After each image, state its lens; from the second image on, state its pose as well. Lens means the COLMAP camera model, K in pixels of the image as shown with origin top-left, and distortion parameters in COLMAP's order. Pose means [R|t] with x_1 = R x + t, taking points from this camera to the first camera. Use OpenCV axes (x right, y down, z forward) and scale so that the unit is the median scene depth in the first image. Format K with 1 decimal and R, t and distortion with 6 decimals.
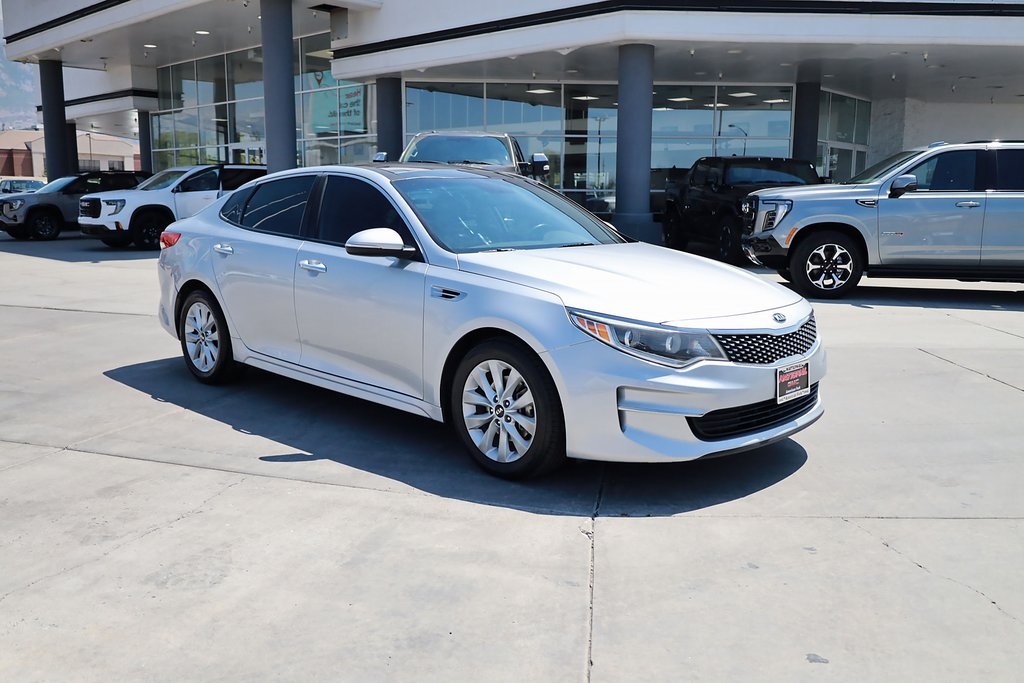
lens RADIAL K [[890.8, 0, 512.0], [0, 890.8, 341.5], [0, 0, 1]] dist [-0.022281, 0.008751]
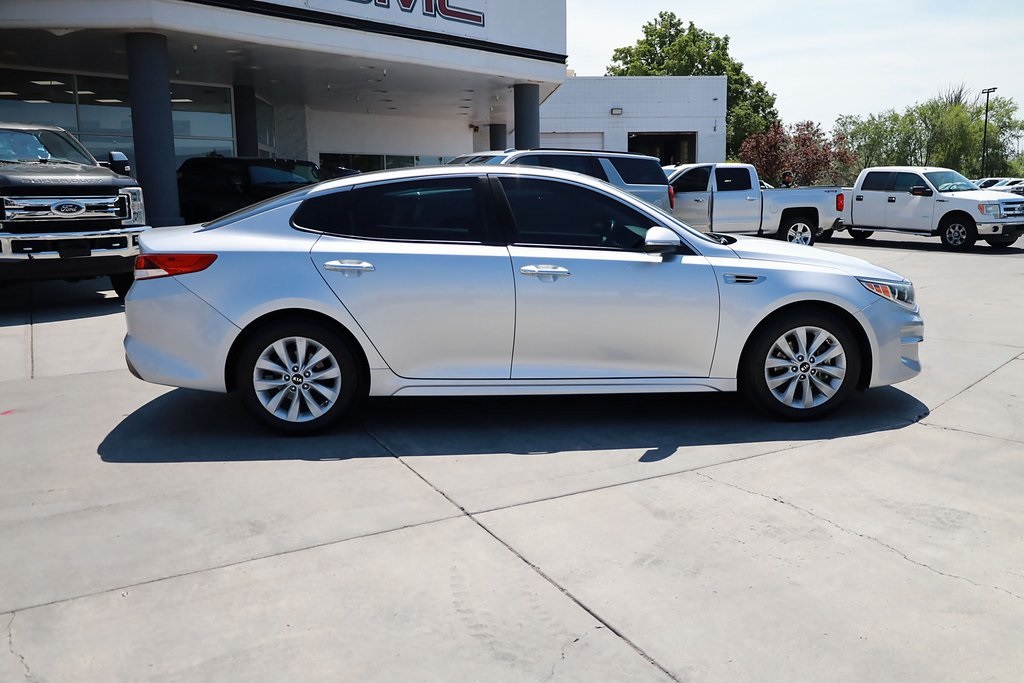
lens RADIAL K [[890.8, 0, 512.0], [0, 890.8, 341.5], [0, 0, 1]] dist [-0.022281, 0.008751]
pose [[0.660935, -0.137663, 0.737709, -1.144125], [0.138167, 0.988548, 0.060684, -0.085372], [-0.737615, 0.061818, 0.672386, 0.449719]]
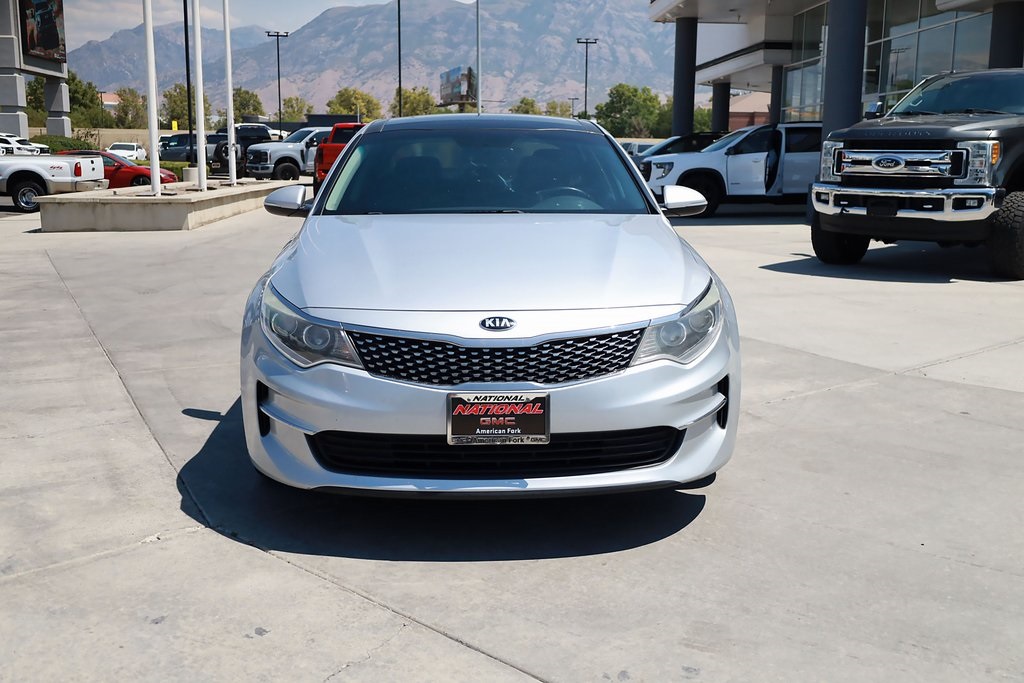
lens RADIAL K [[1026.2, 0, 512.0], [0, 1026.2, 341.5], [0, 0, 1]] dist [-0.013520, 0.011056]
pose [[0.719318, 0.120144, -0.684213, 0.814095], [-0.112582, 0.992072, 0.055844, -0.056113], [0.685498, 0.036861, 0.727141, 0.414985]]
